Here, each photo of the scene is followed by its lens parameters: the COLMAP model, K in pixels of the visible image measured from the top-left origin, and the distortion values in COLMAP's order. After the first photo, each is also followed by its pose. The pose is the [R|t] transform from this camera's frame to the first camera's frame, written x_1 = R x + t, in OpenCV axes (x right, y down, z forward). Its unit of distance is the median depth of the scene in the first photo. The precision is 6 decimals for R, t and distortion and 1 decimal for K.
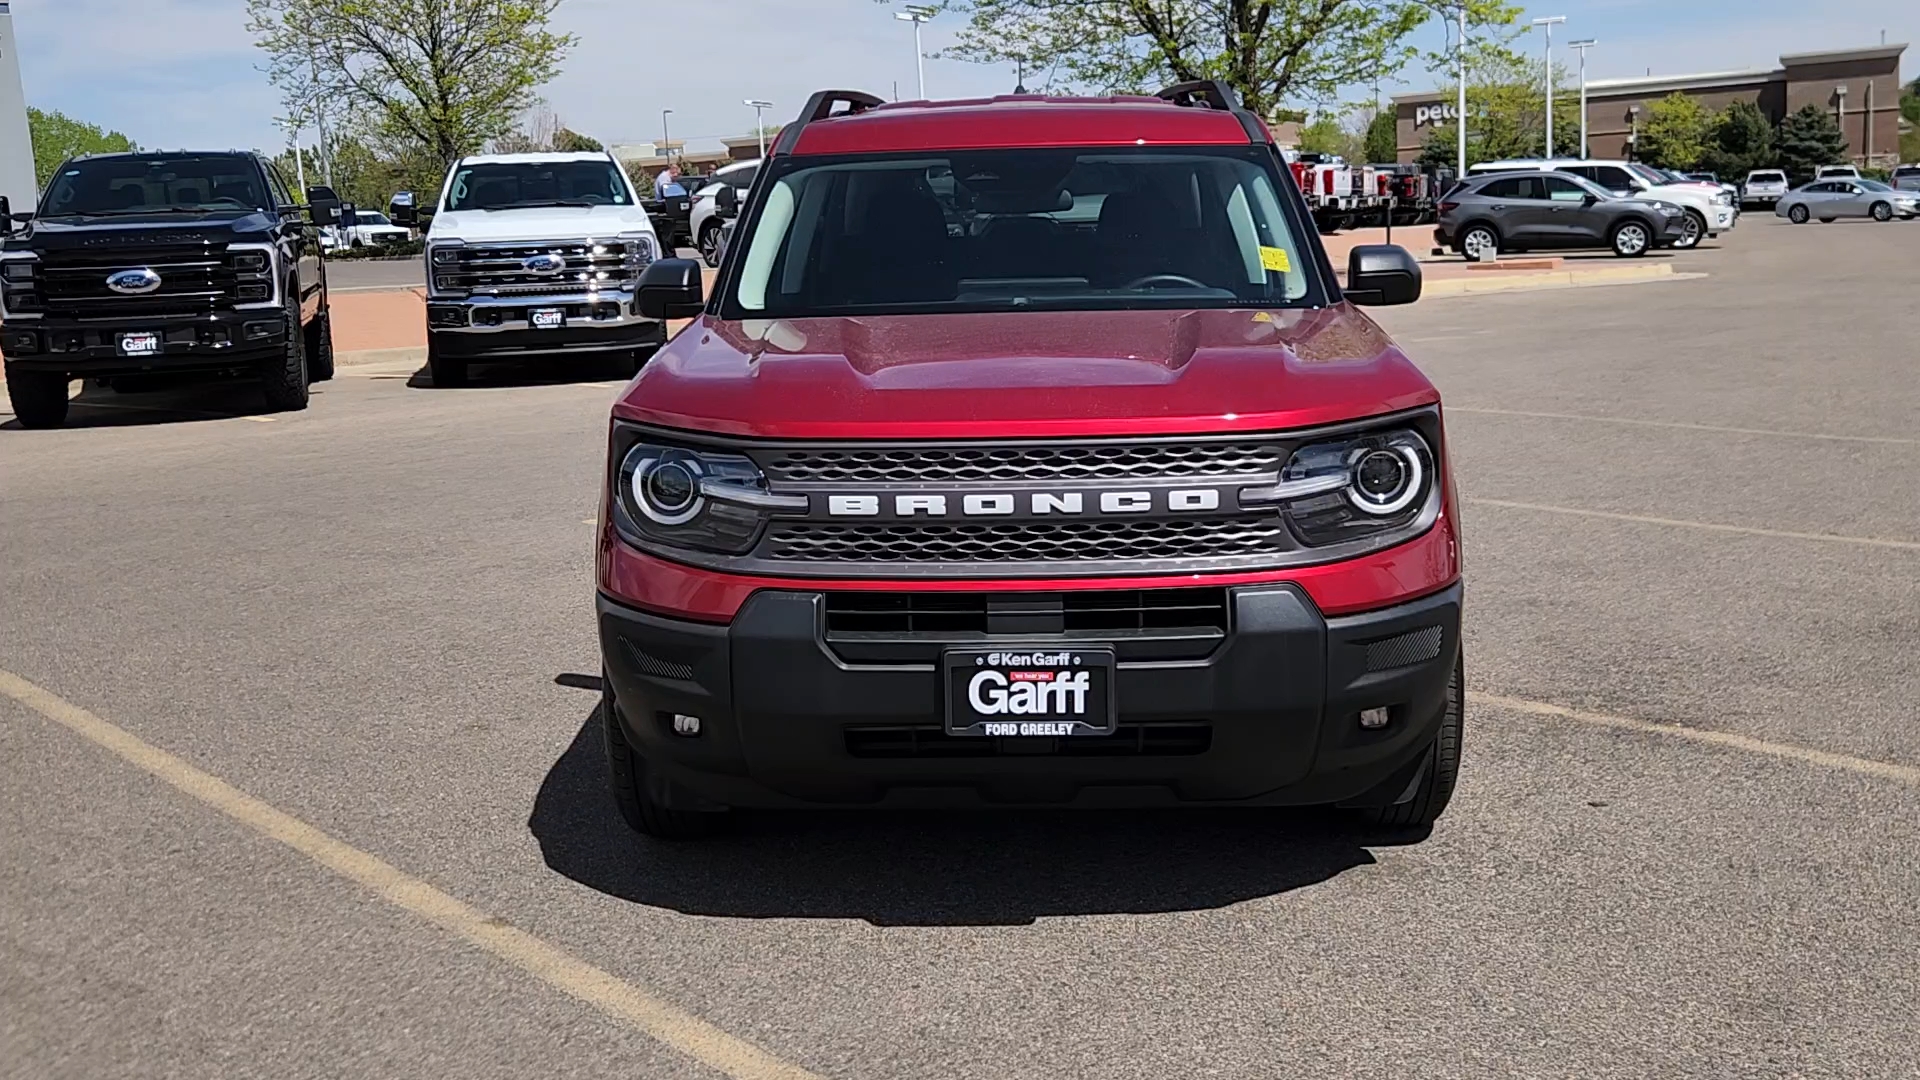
lens RADIAL K [[1939.9, 0, 940.8], [0, 1939.9, 538.3], [0, 0, 1]] dist [0.025354, 0.000000]
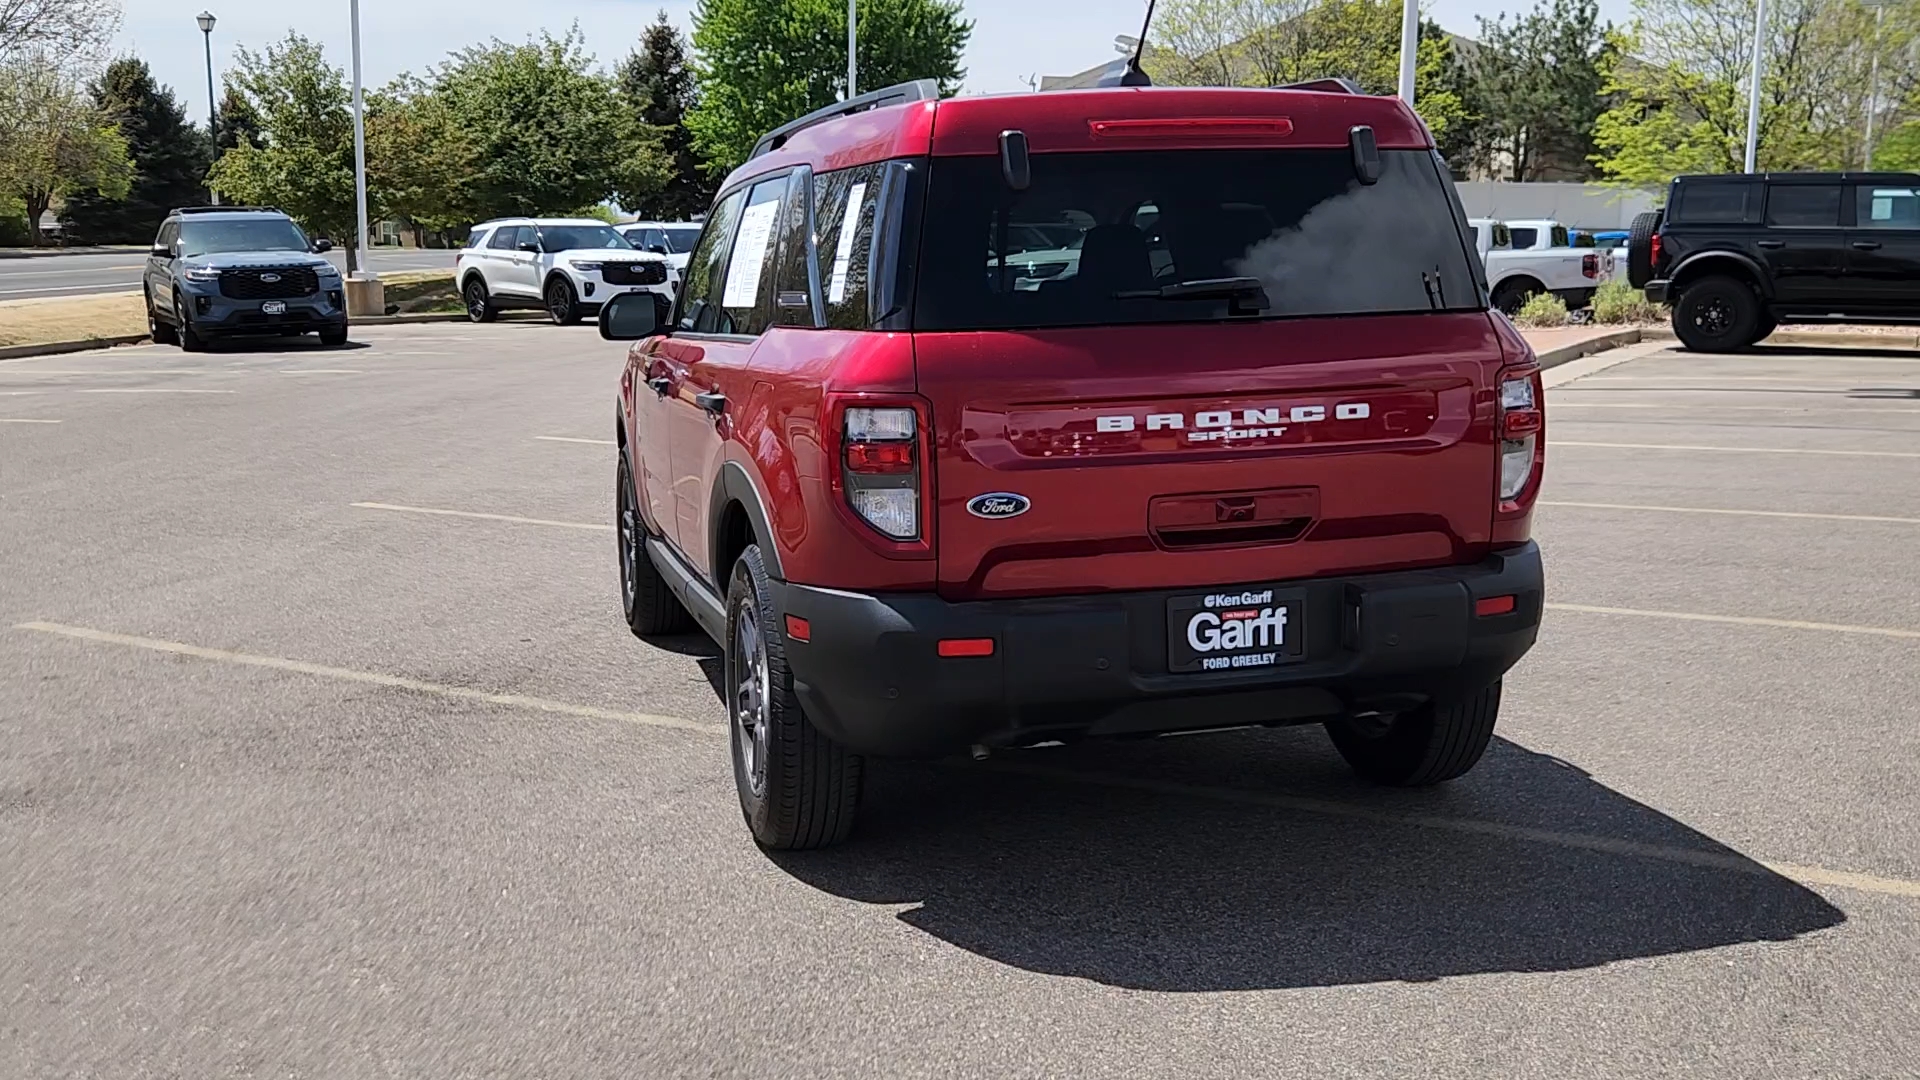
lens RADIAL K [[1939.9, 0, 945.4], [0, 1939.9, 539.1], [0, 0, 1]] dist [0.025354, 0.000000]
pose [[-0.951592, 0.091897, -0.293306, 0.542387], [-0.007450, 0.947081, 0.320908, -0.521607], [0.307275, 0.307559, -0.900550, 2.901193]]
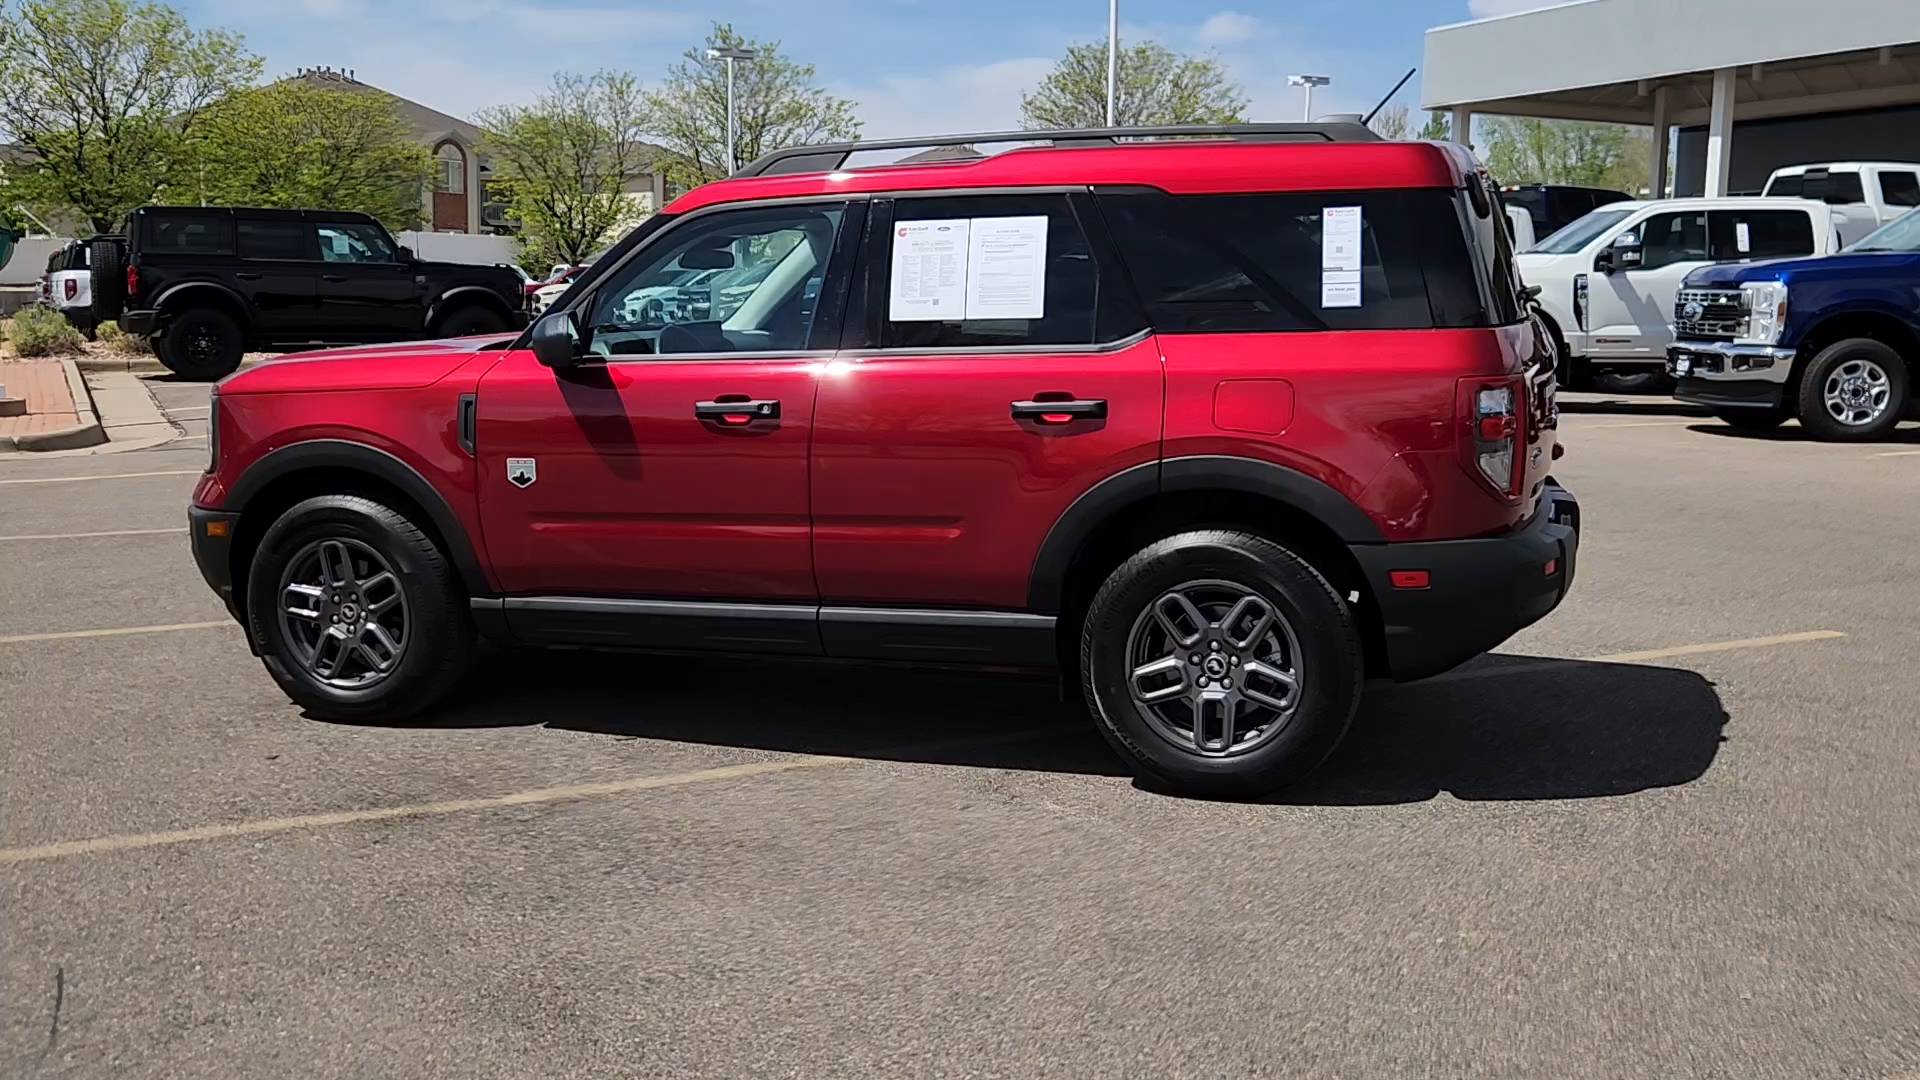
lens RADIAL K [[1939.9, 0, 942.7], [0, 1939.9, 530.5], [0, 0, 1]] dist [0.025354, 0.000000]
pose [[-0.283456, 0.166332, -0.944450, 1.586073], [-0.152371, 0.964521, 0.215597, -0.390952], [0.946803, 0.205020, -0.248055, 1.955571]]
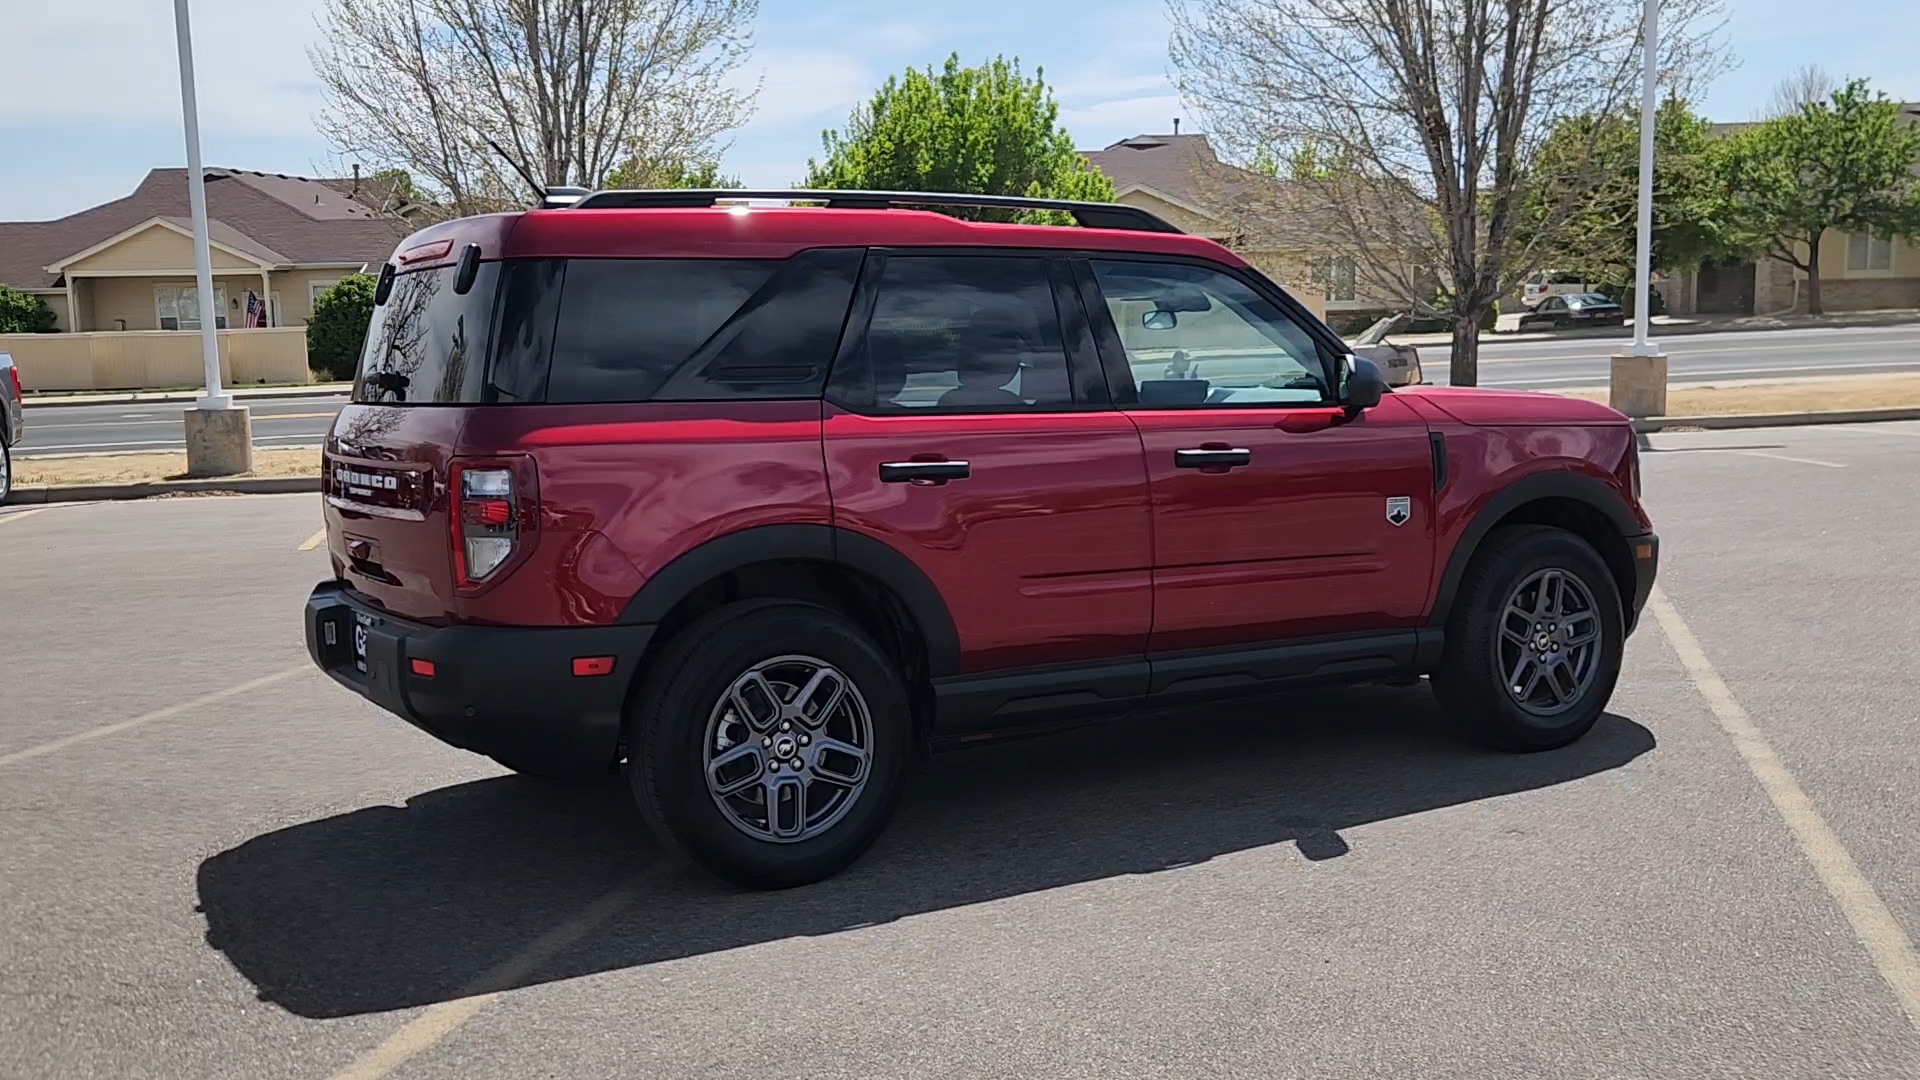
lens RADIAL K [[1939.9, 0, 941.8], [0, 1939.9, 533.2], [0, 0, 1]] dist [0.025354, 0.000000]
pose [[-0.546286, -0.037433, 0.836762, -1.240697], [0.190302, 0.967329, 0.167514, -0.365351], [-0.815694, 0.250748, -0.521314, 2.383039]]
